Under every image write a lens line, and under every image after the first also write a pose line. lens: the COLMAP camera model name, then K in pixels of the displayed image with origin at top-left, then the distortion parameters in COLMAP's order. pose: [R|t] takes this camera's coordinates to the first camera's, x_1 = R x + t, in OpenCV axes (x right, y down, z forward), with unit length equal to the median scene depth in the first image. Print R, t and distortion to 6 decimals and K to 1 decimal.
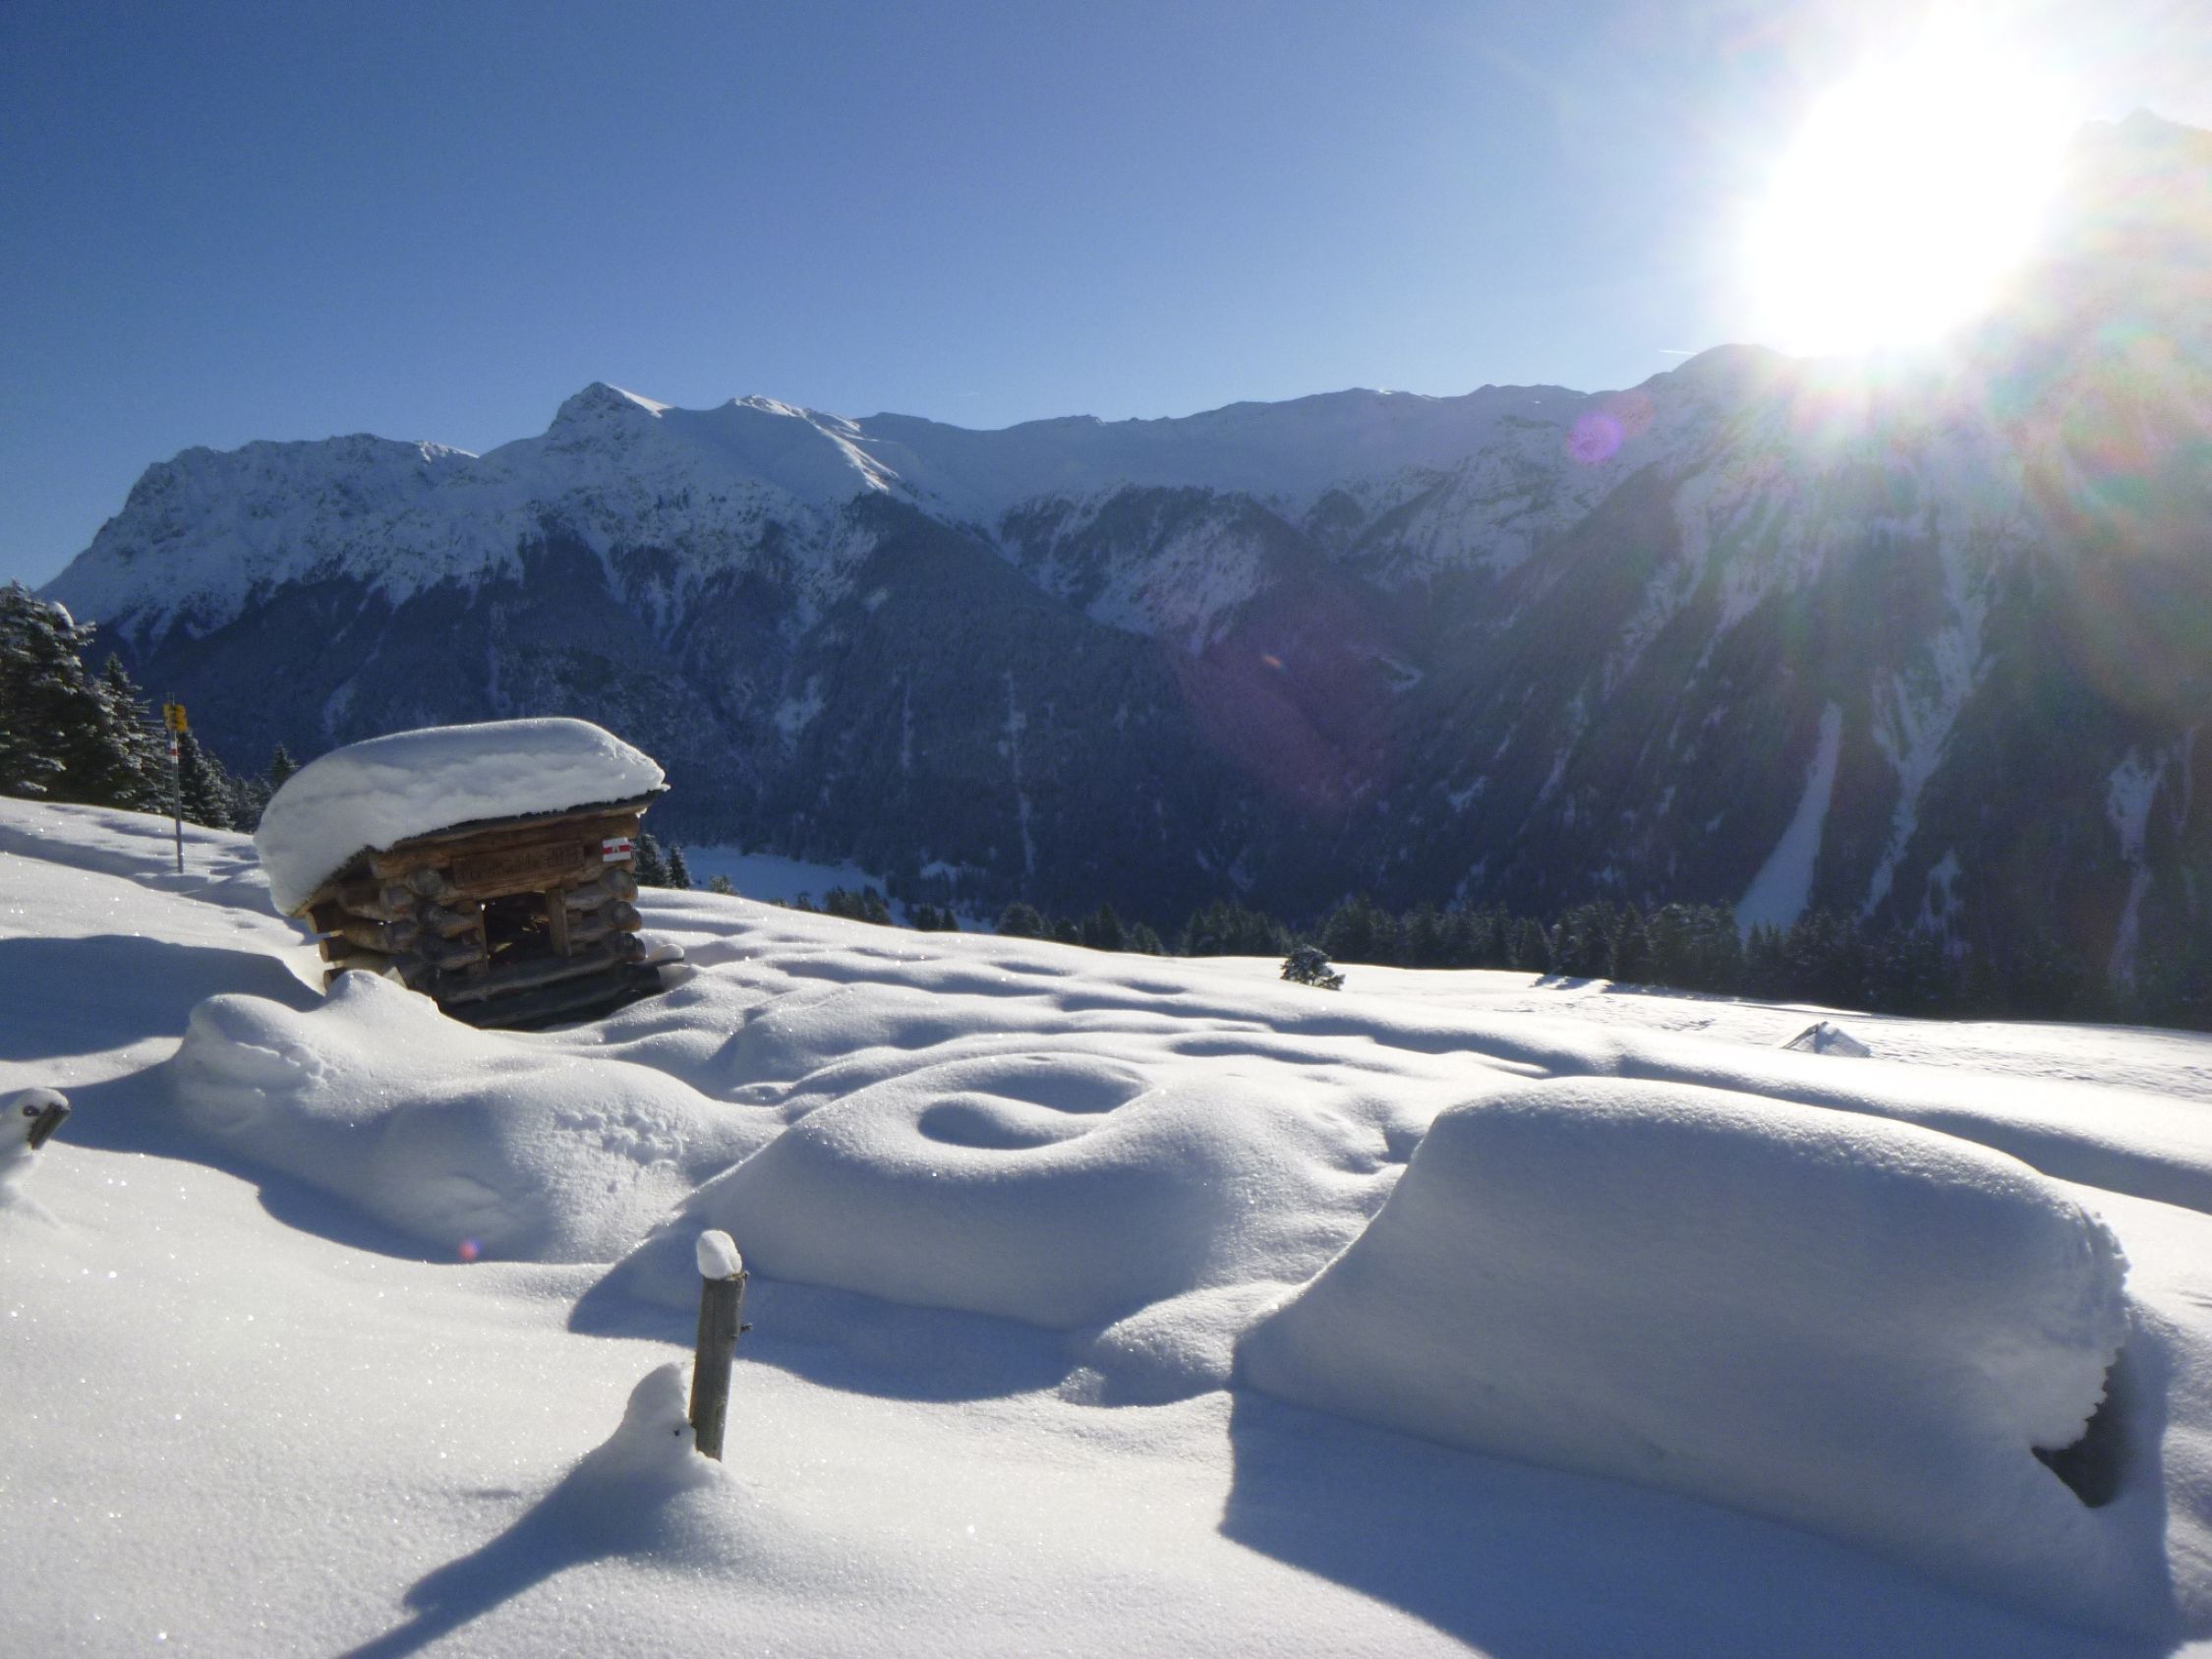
lens RADIAL K [[1569.7, 0, 1116.7], [0, 1569.7, 832.0], [0, 0, 1]] dist [-0.038087, 0.013229]
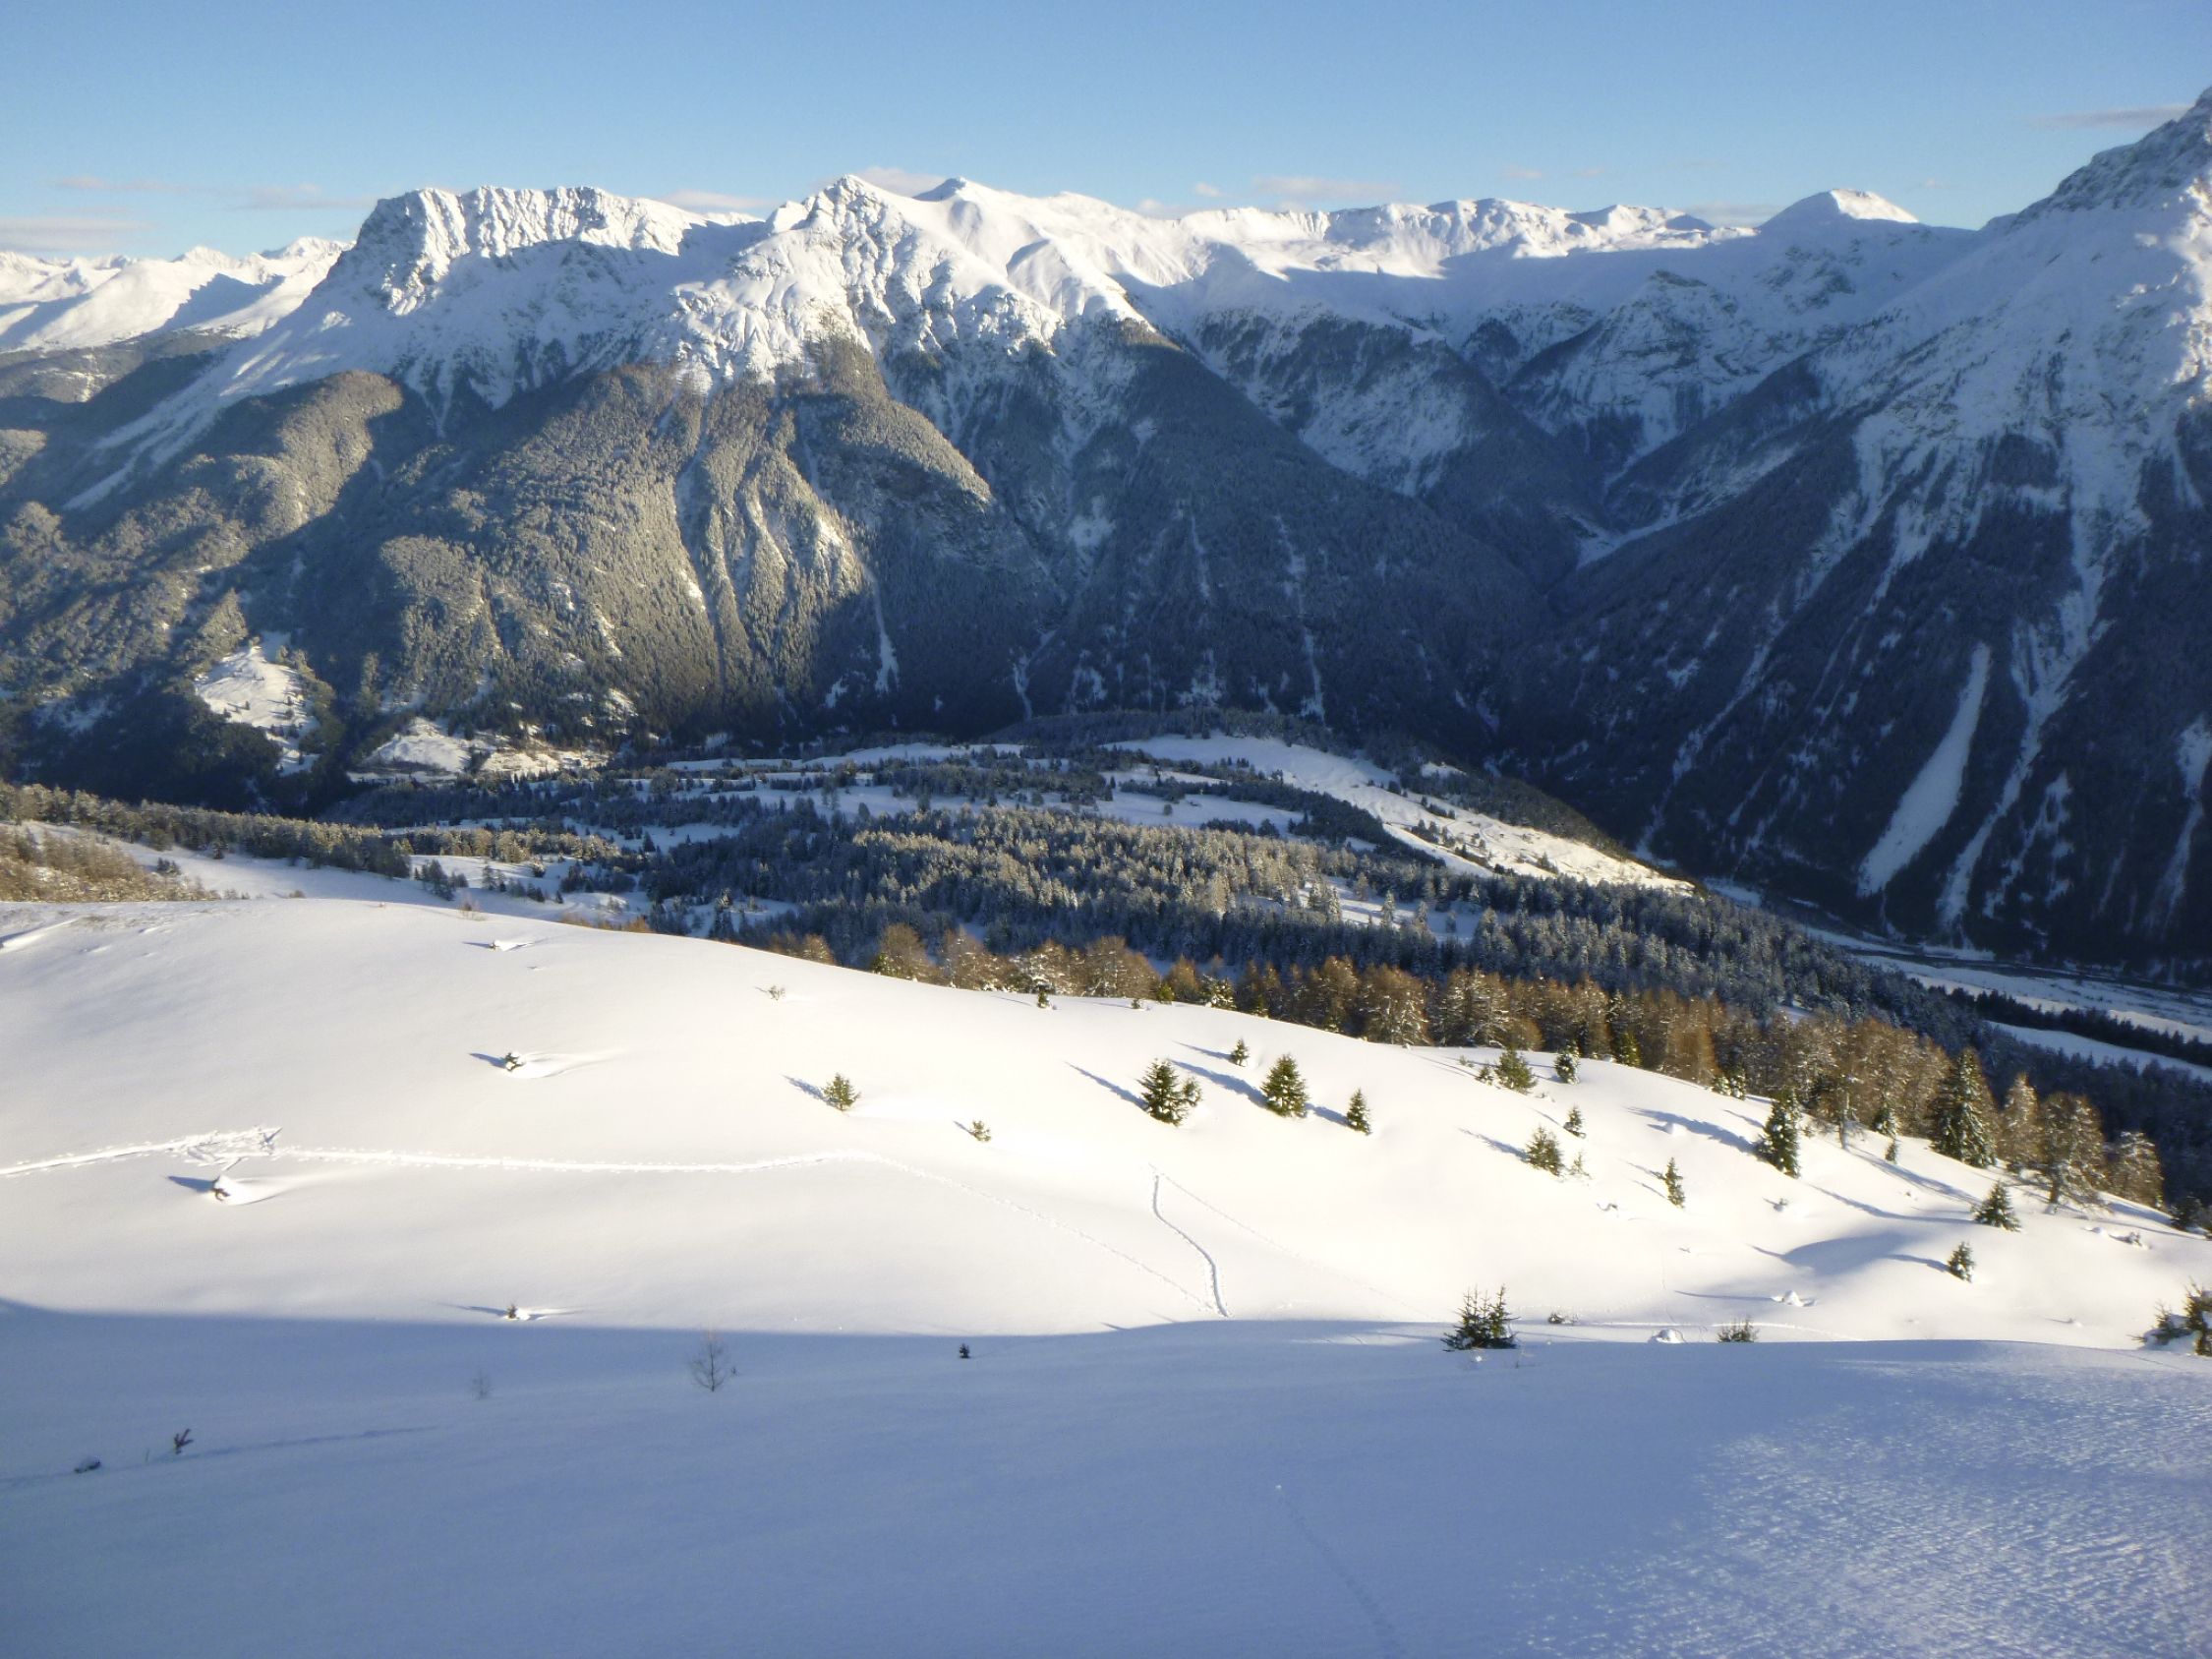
lens RADIAL K [[1569.7, 0, 1095.6], [0, 1569.7, 824.7], [0, 0, 1]] dist [-0.038087, 0.013229]
pose [[0.997607, 0.054956, 0.041959, -0.231624], [-0.062373, 0.977165, 0.203123, -0.098260], [-0.029838, -0.205254, 0.978254, -0.217140]]
